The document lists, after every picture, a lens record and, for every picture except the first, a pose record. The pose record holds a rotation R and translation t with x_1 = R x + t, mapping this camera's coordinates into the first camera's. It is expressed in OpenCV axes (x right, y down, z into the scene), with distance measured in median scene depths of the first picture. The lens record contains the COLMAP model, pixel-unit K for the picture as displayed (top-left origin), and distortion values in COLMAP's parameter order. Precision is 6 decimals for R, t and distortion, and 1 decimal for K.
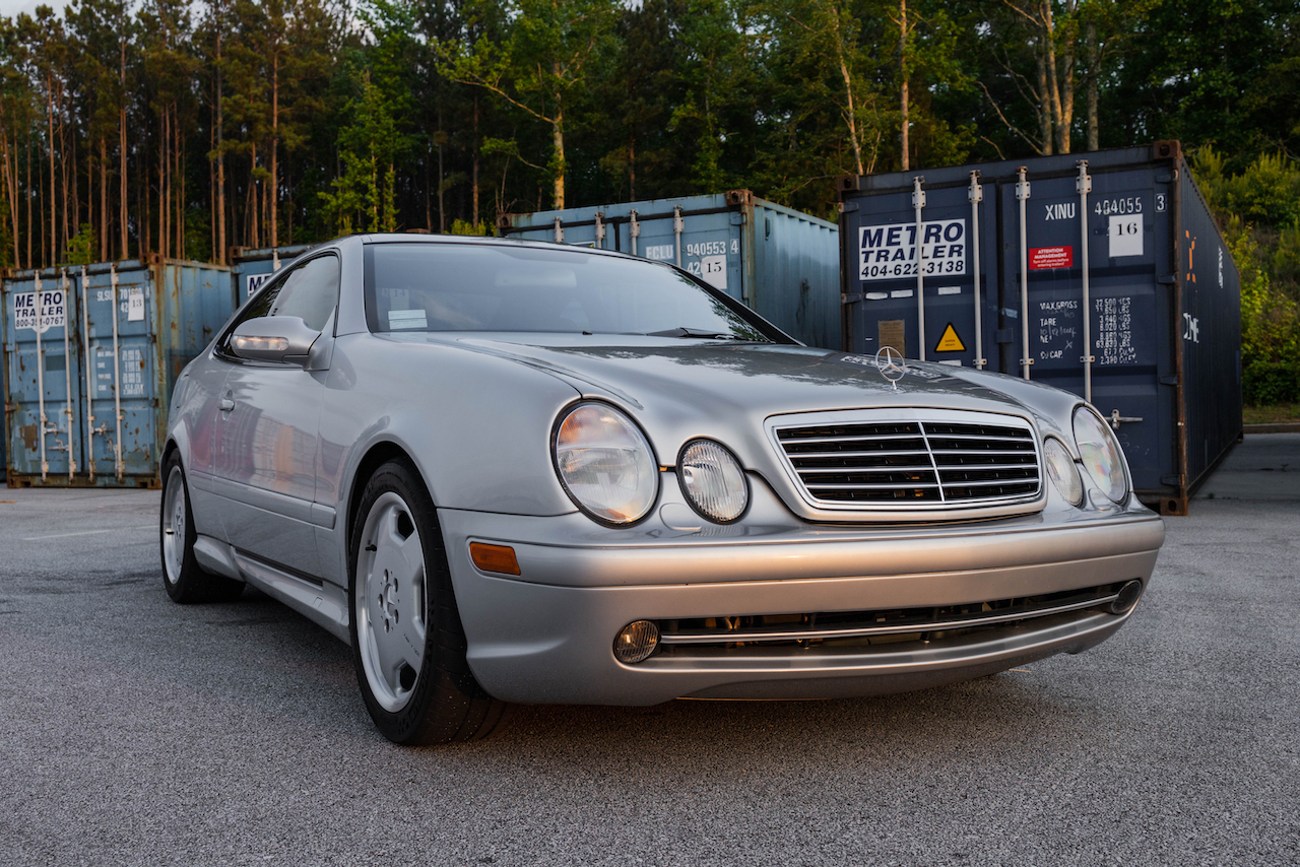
lens RADIAL K [[1298.3, 0, 641.2], [0, 1298.3, 436.8], [0, 0, 1]] dist [0.002320, 0.006179]
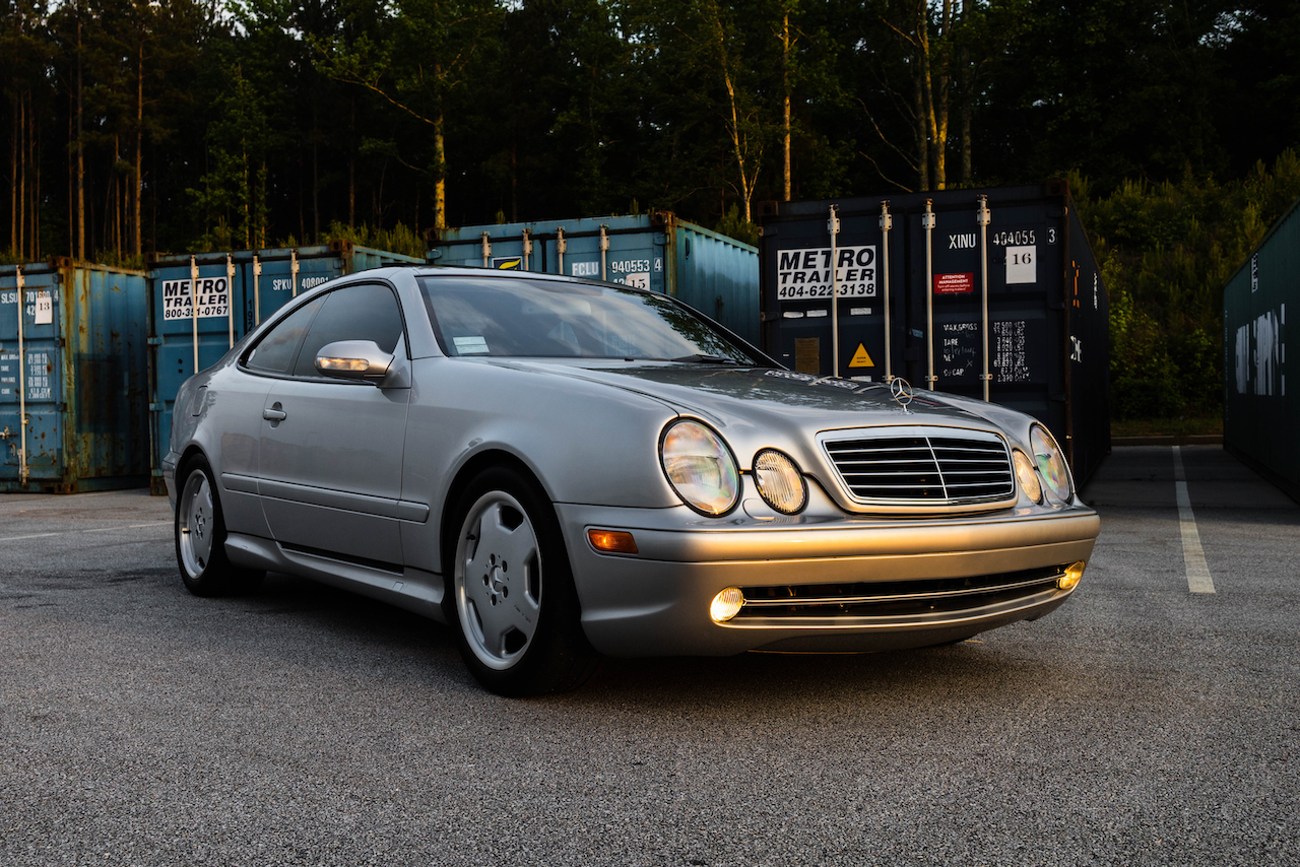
lens RADIAL K [[1329.3, 0, 644.9], [0, 1329.3, 435.9], [0, 0, 1]] dist [-0.000871, 0.002381]
pose [[0.994552, 0.007709, 0.103959, -0.049064], [-0.007014, 0.999951, -0.007049, -0.000350], [-0.104008, 0.006281, 0.994557, -0.069024]]
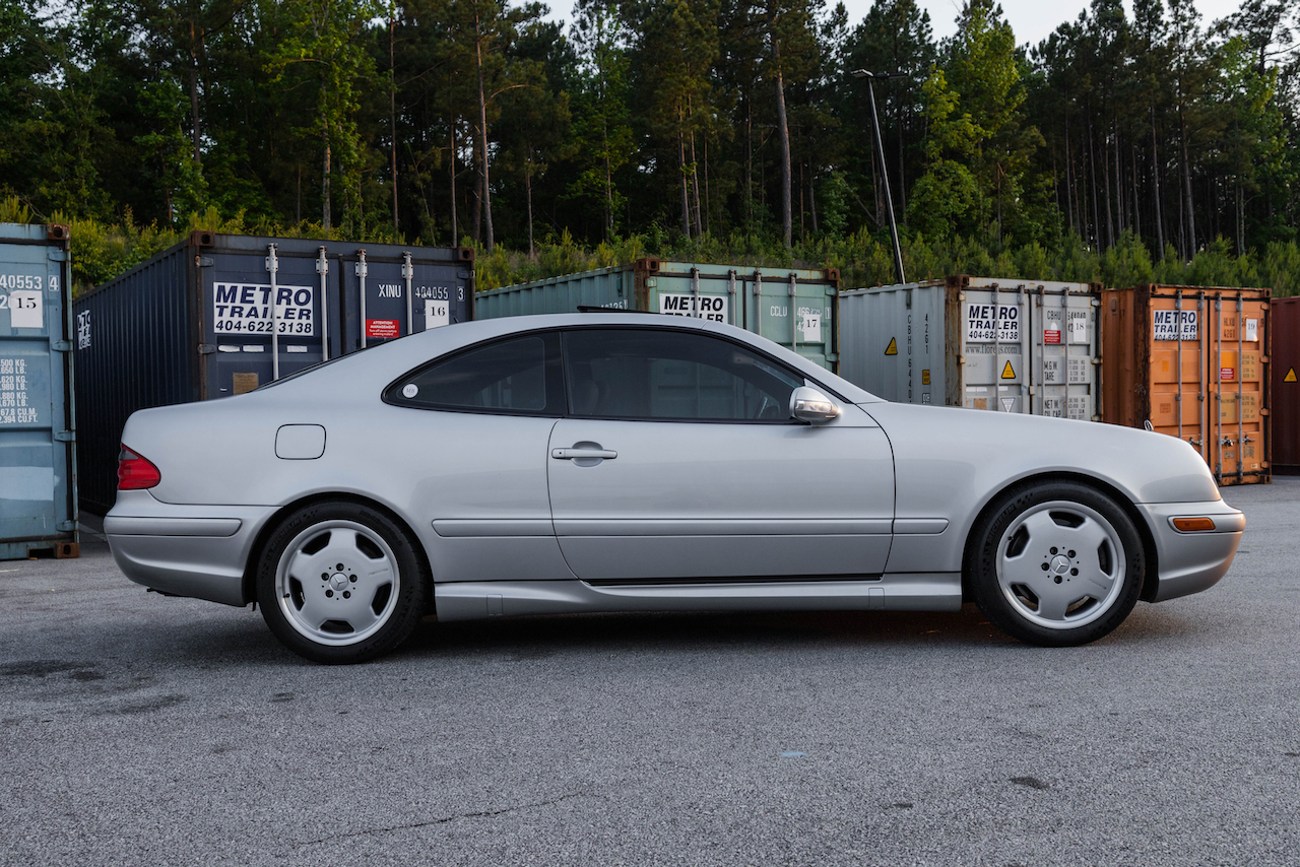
lens RADIAL K [[1284.2, 0, 650.7], [0, 1284.2, 466.5], [0, 0, 1]] dist [0.019944, 0.003655]
pose [[0.508984, -0.016458, 0.860619, -0.507055], [0.026821, 0.999635, 0.003255, -0.006159], [-0.860358, 0.021426, 0.509240, 0.157916]]
